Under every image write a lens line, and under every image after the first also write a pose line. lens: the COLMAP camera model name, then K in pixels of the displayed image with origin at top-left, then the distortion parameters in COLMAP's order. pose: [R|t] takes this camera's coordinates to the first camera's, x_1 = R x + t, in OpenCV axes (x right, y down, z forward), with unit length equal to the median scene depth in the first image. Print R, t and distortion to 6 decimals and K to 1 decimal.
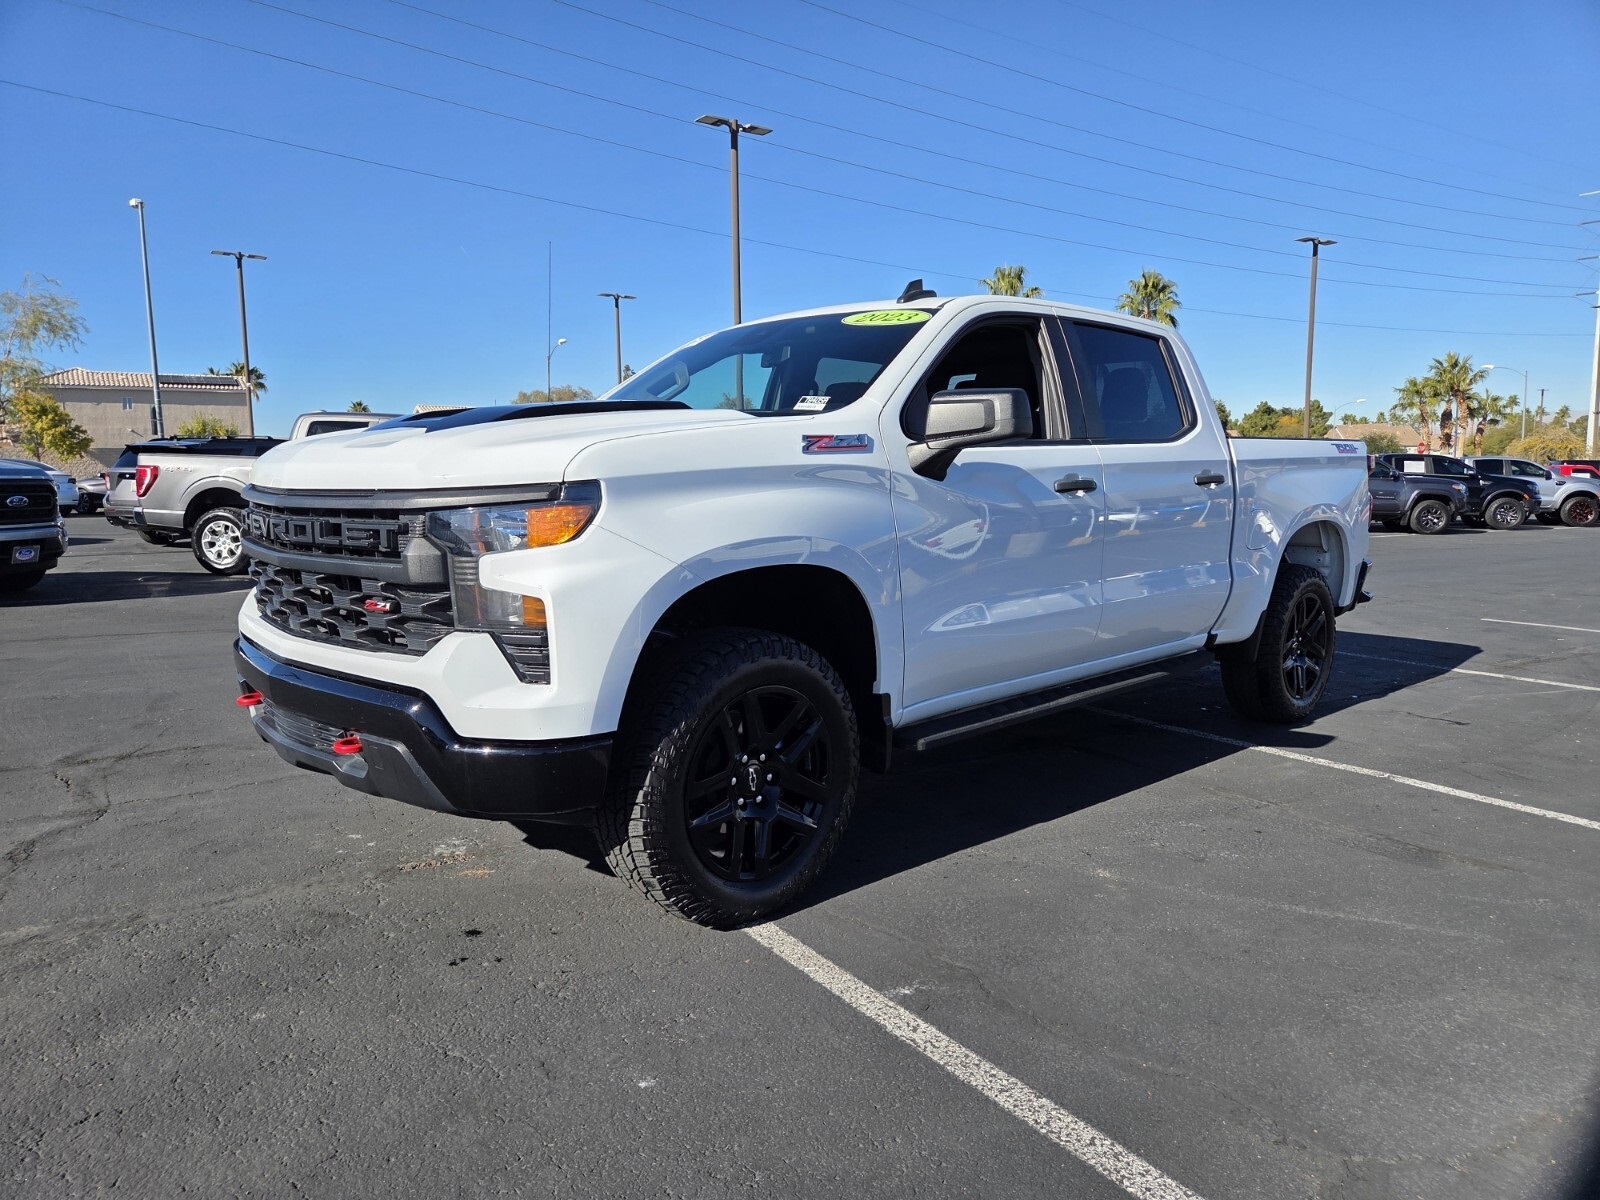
lens RADIAL K [[1047.4, 0, 792.9], [0, 1047.4, 589.1], [0, 0, 1]] dist [0.067935, -0.058113]
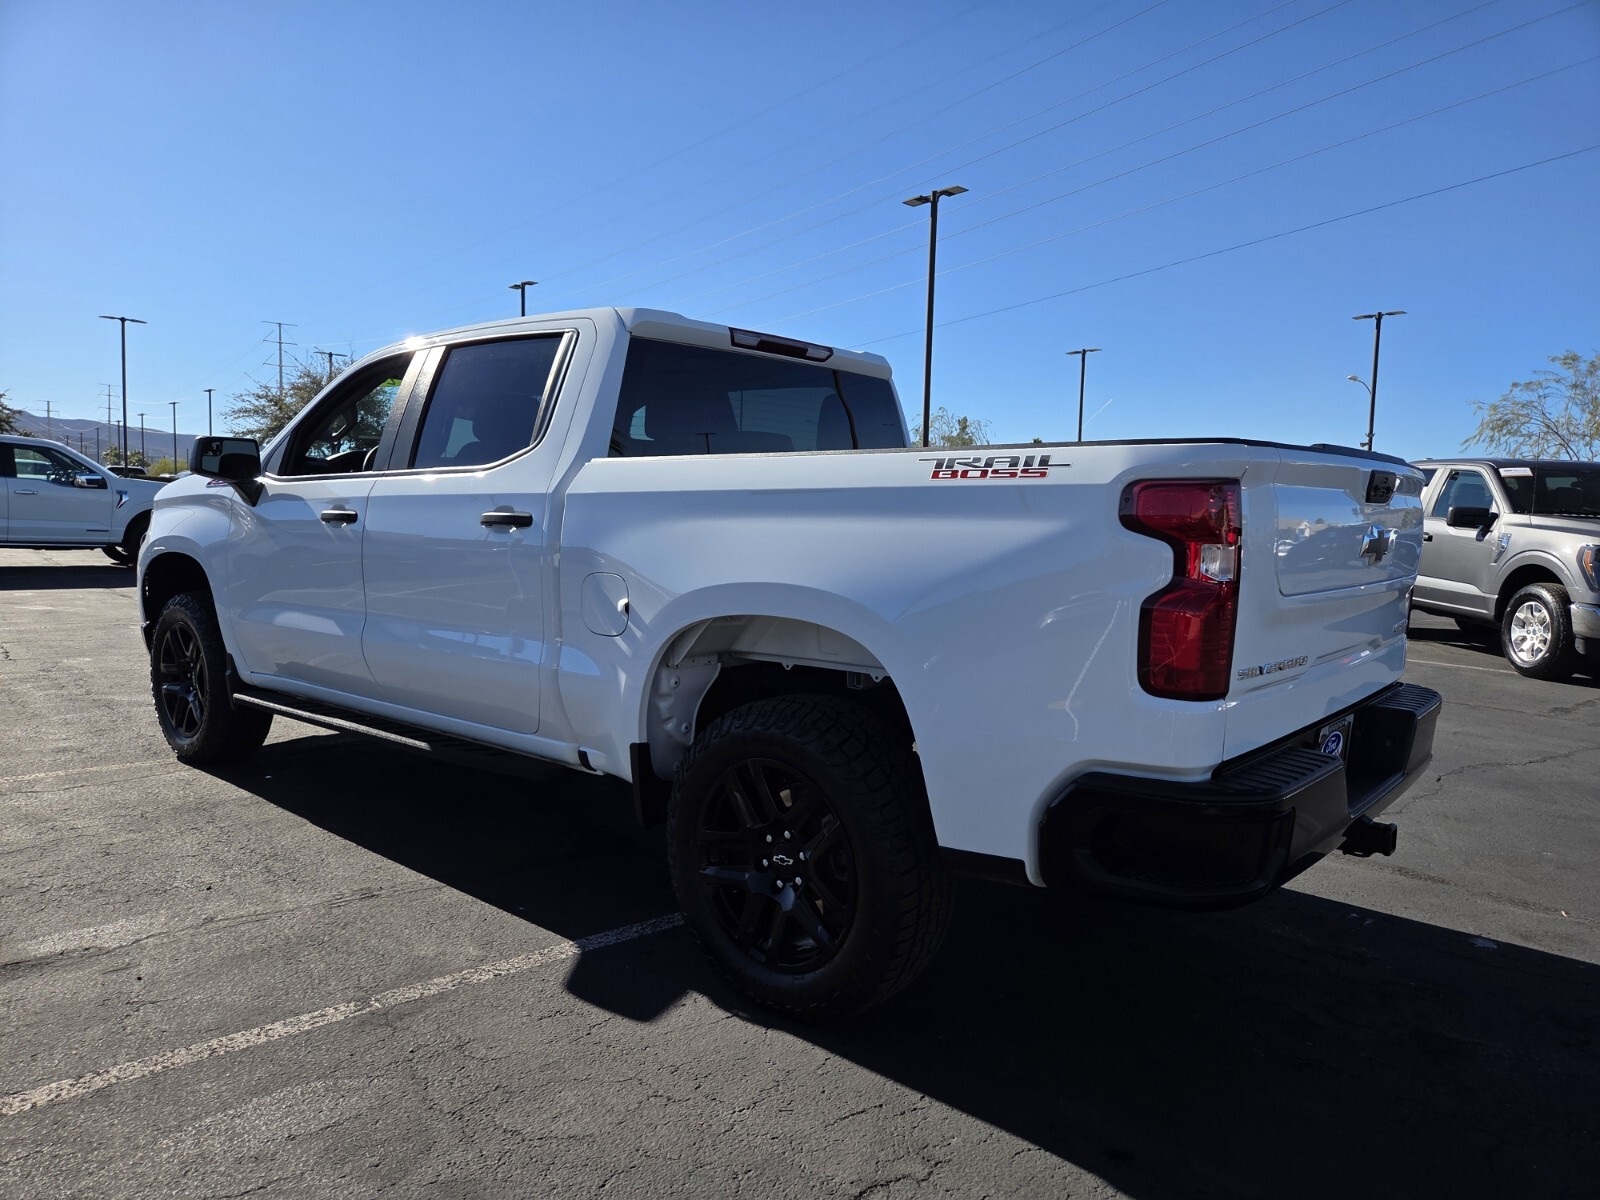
lens RADIAL K [[1065.0, 0, 812.3], [0, 1065.0, 594.4], [0, 0, 1]] dist [0.046049, -0.001969]
pose [[0.128121, 0.078306, -0.988662, 1.350161], [-0.134468, 0.989044, 0.060910, -0.146748], [0.982600, 0.125140, 0.137247, 1.291999]]
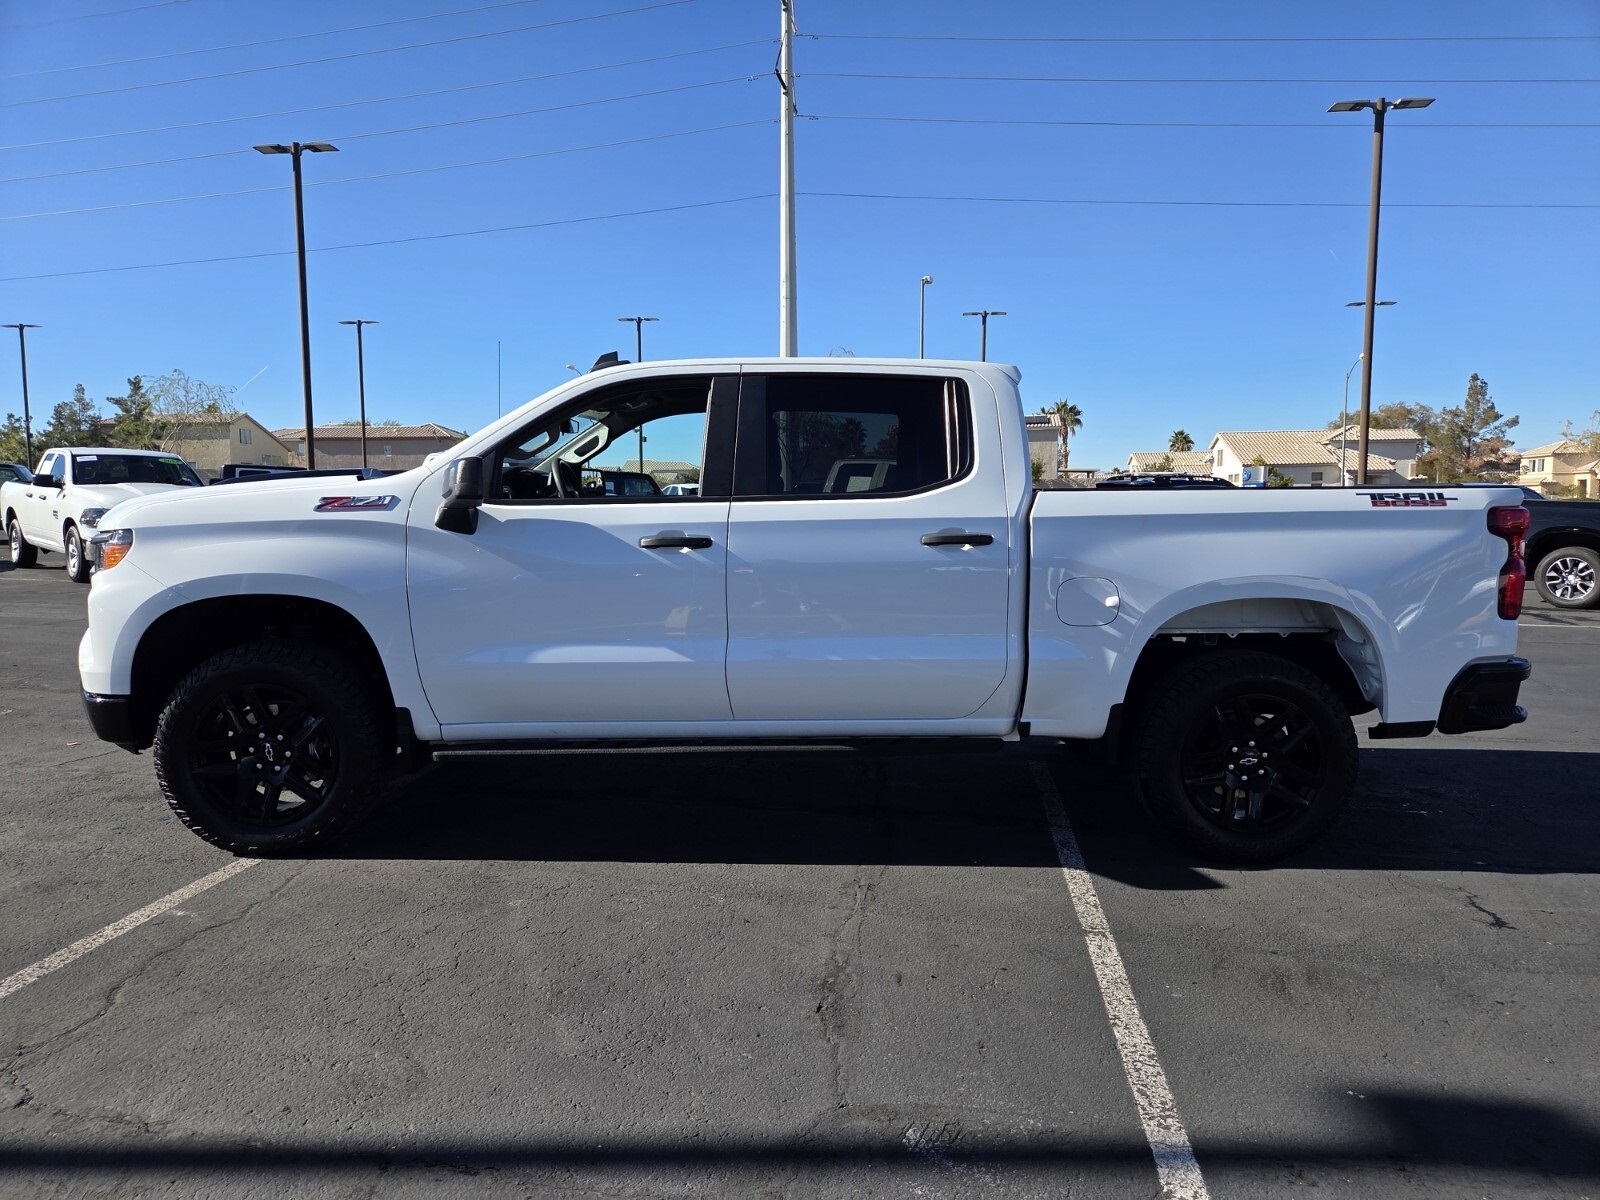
lens RADIAL K [[1047.4, 0, 792.9], [0, 1047.4, 589.1], [0, 0, 1]] dist [0.067935, -0.058113]
pose [[0.747748, 0.062719, -0.661014, 1.006692], [-0.080082, 0.996780, 0.003988, -0.064385], [0.659136, 0.049953, 0.750363, 0.305272]]
